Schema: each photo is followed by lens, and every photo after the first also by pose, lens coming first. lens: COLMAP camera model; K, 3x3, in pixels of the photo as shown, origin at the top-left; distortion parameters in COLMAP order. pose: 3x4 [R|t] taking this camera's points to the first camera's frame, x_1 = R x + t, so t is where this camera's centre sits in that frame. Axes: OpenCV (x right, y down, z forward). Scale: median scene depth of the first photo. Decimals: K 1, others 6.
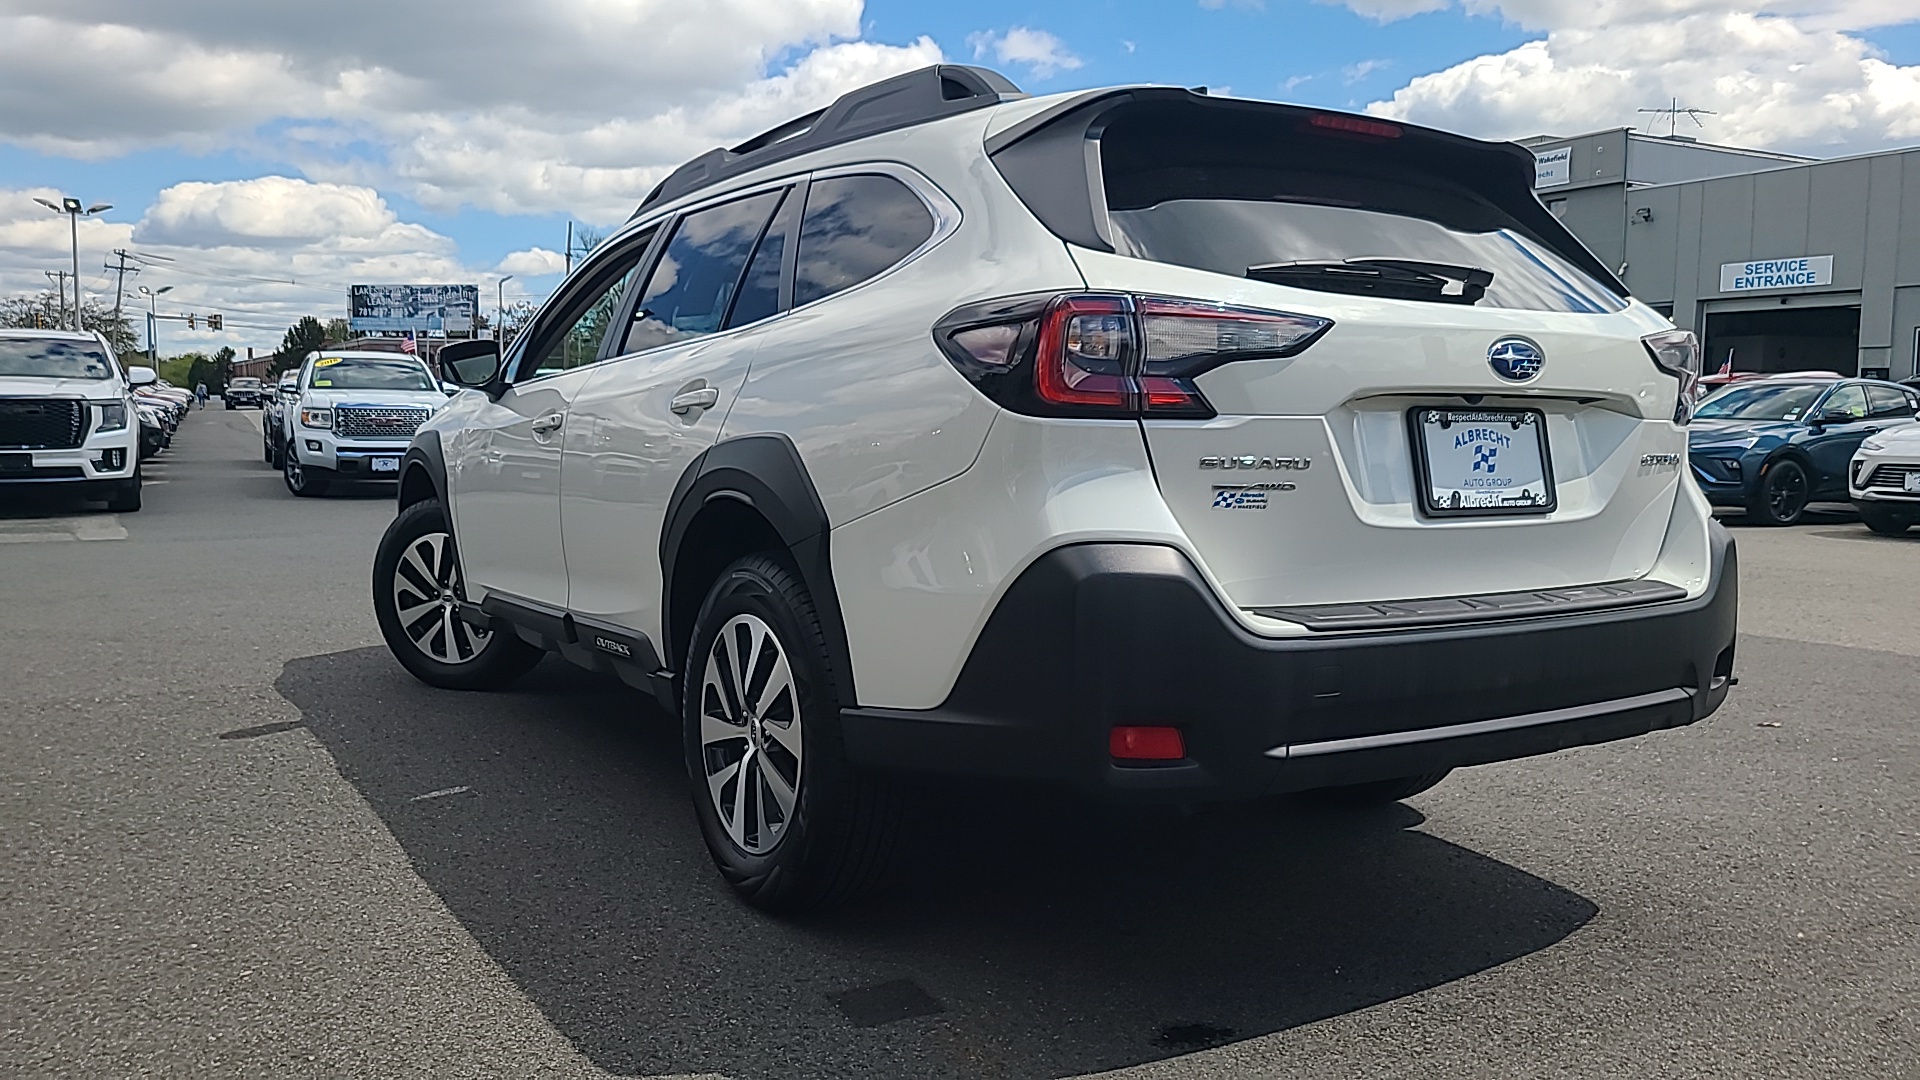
lens RADIAL K [[1427.6, 0, 945.4], [0, 1427.6, 541.1], [0, 0, 1]] dist [0.047764, -0.002136]
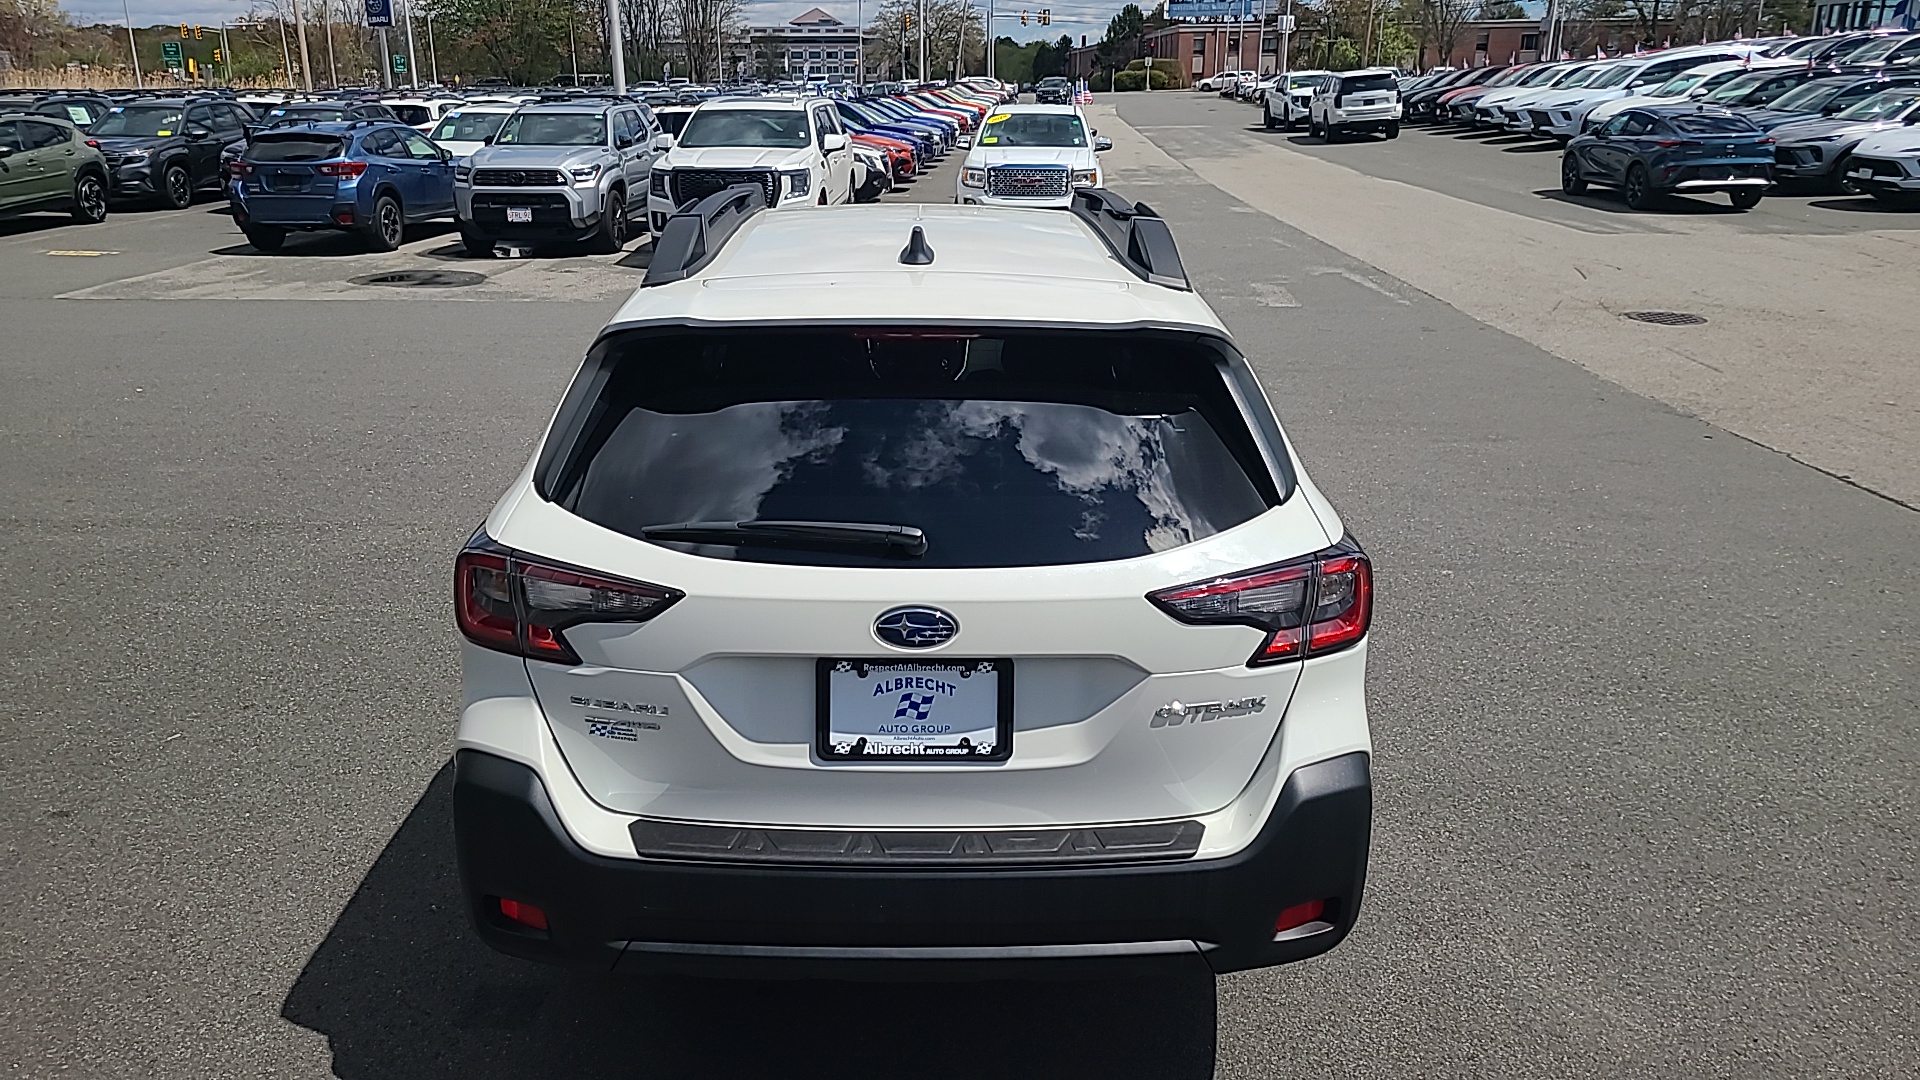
lens RADIAL K [[1437.1, 0, 960.0], [0, 1437.1, 540.0], [0, 0, 1]] dist [0.066256, -0.046250]
pose [[0.856668, 0.153403, -0.492532, 0.463256], [-0.045600, 0.973543, 0.223906, -0.210775], [0.513849, -0.169354, 0.840999, 0.085476]]
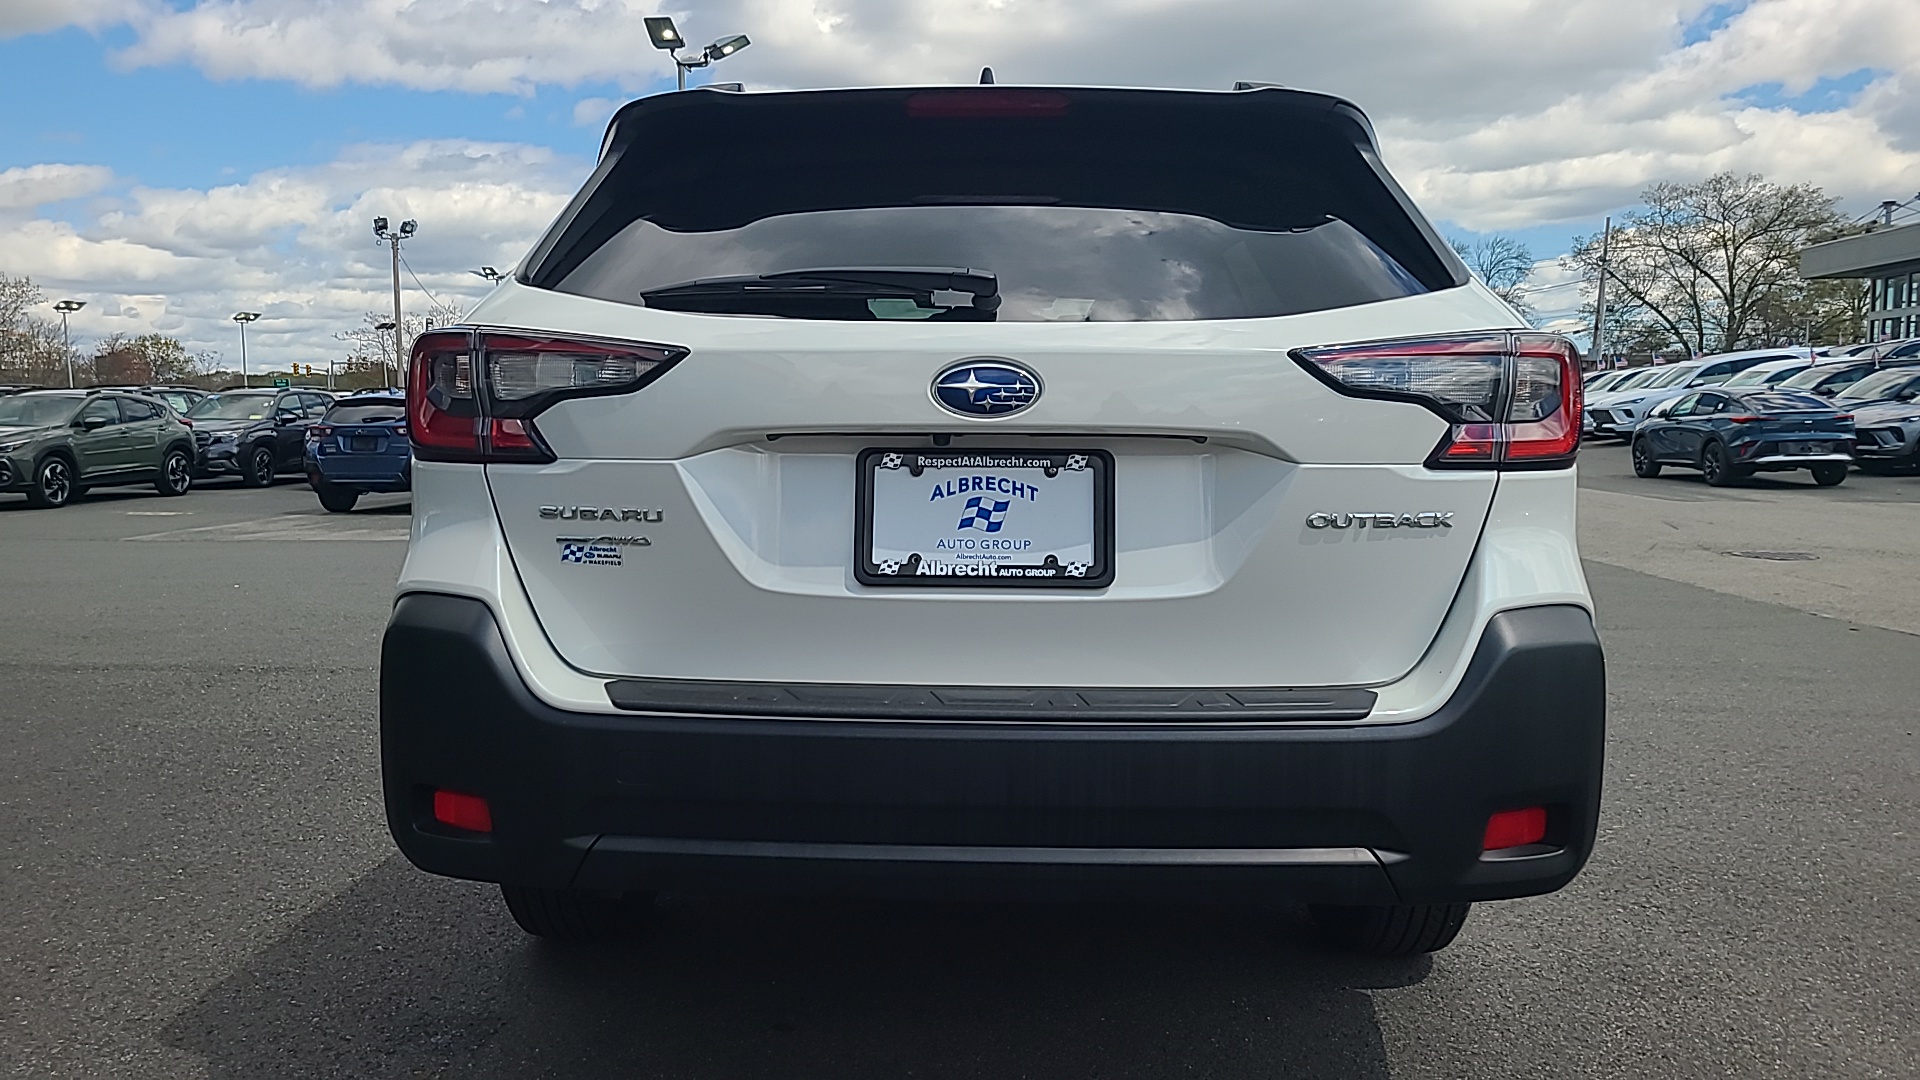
lens RADIAL K [[1444.0, 0, 955.0], [0, 1444.0, 556.9], [0, 0, 1]] dist [0.062983, -0.044332]
pose [[0.832497, 0.042540, -0.552394, 0.413777], [-0.043323, 0.998993, 0.011640, -0.021973], [0.552333, 0.014241, 0.833502, 0.171834]]
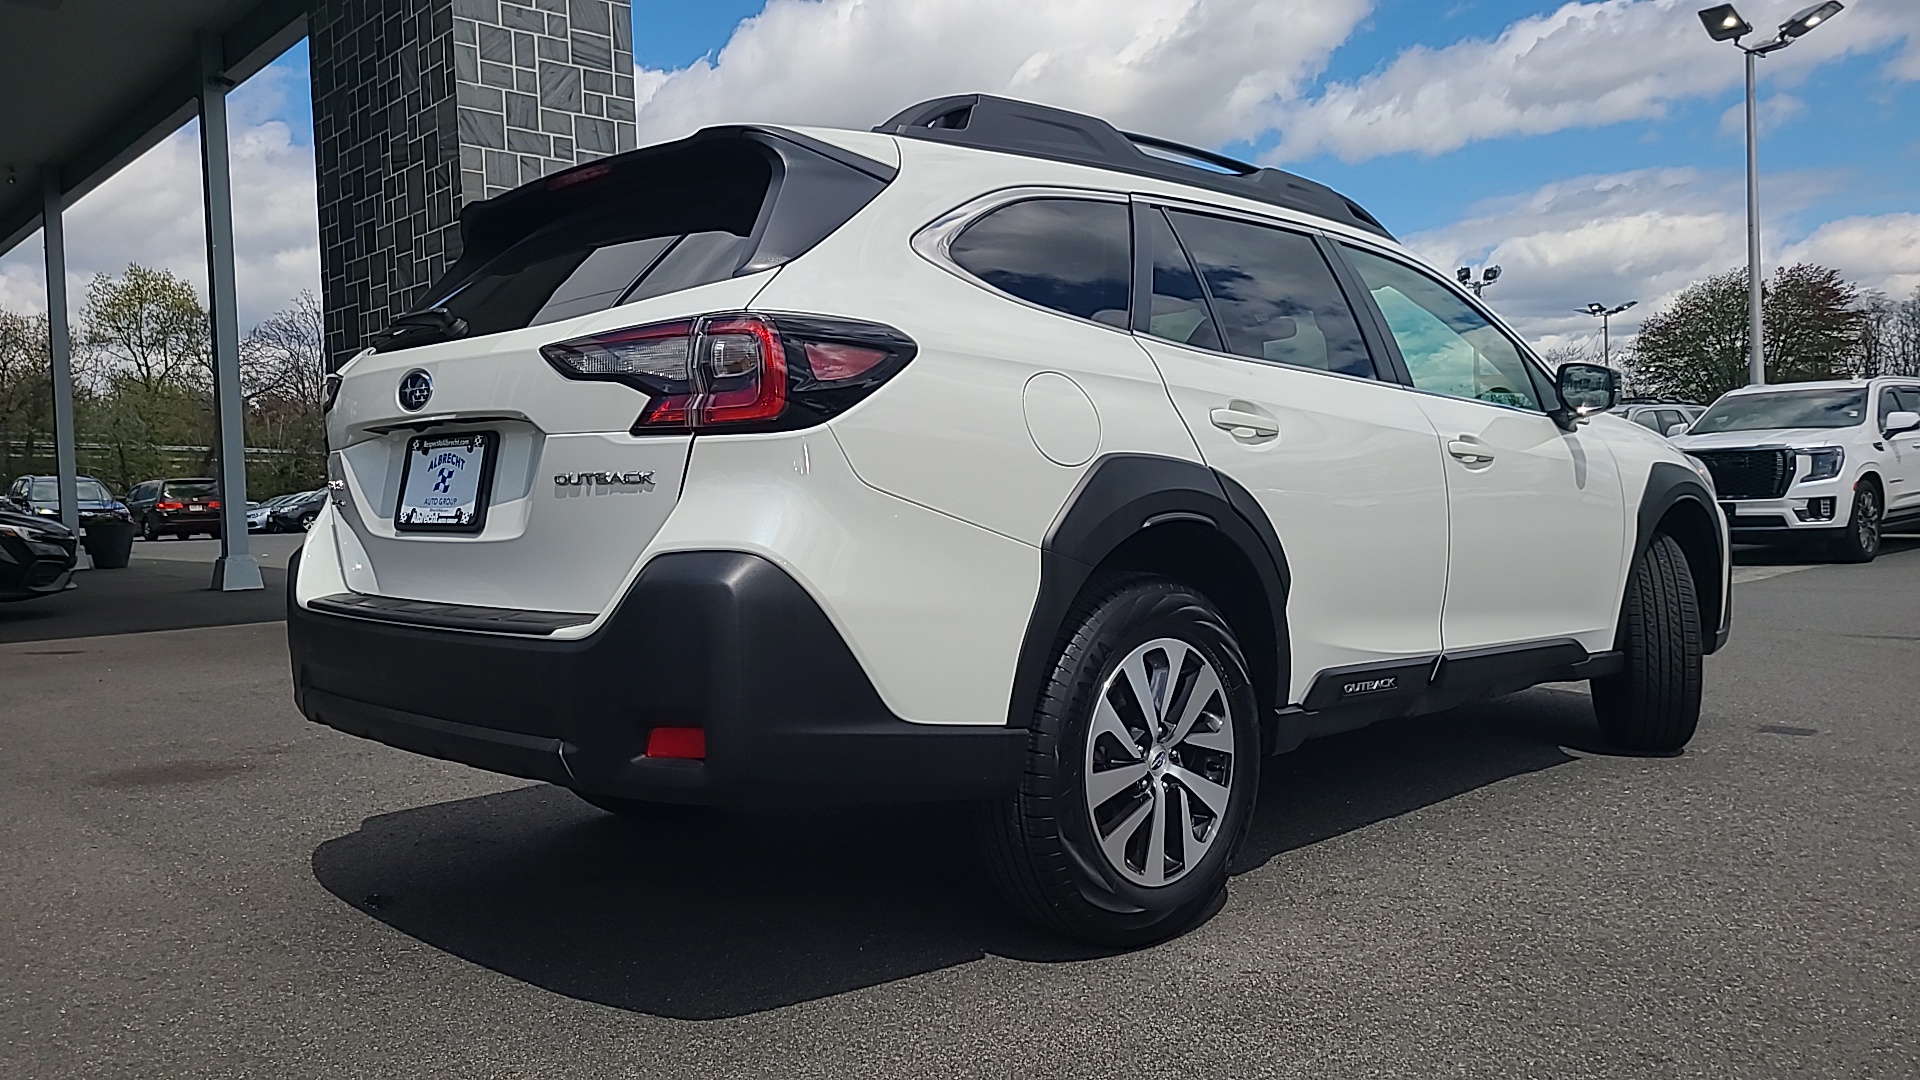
lens RADIAL K [[1461.4, 0, 931.2], [0, 1461.4, 530.6], [0, 0, 1]] dist [0.054863, 0.002635]
pose [[0.210962, 0.013500, -0.977401, 0.808380], [-0.058752, 0.998272, 0.001107, -0.021673], [0.975727, 0.057191, 0.211391, 0.584066]]
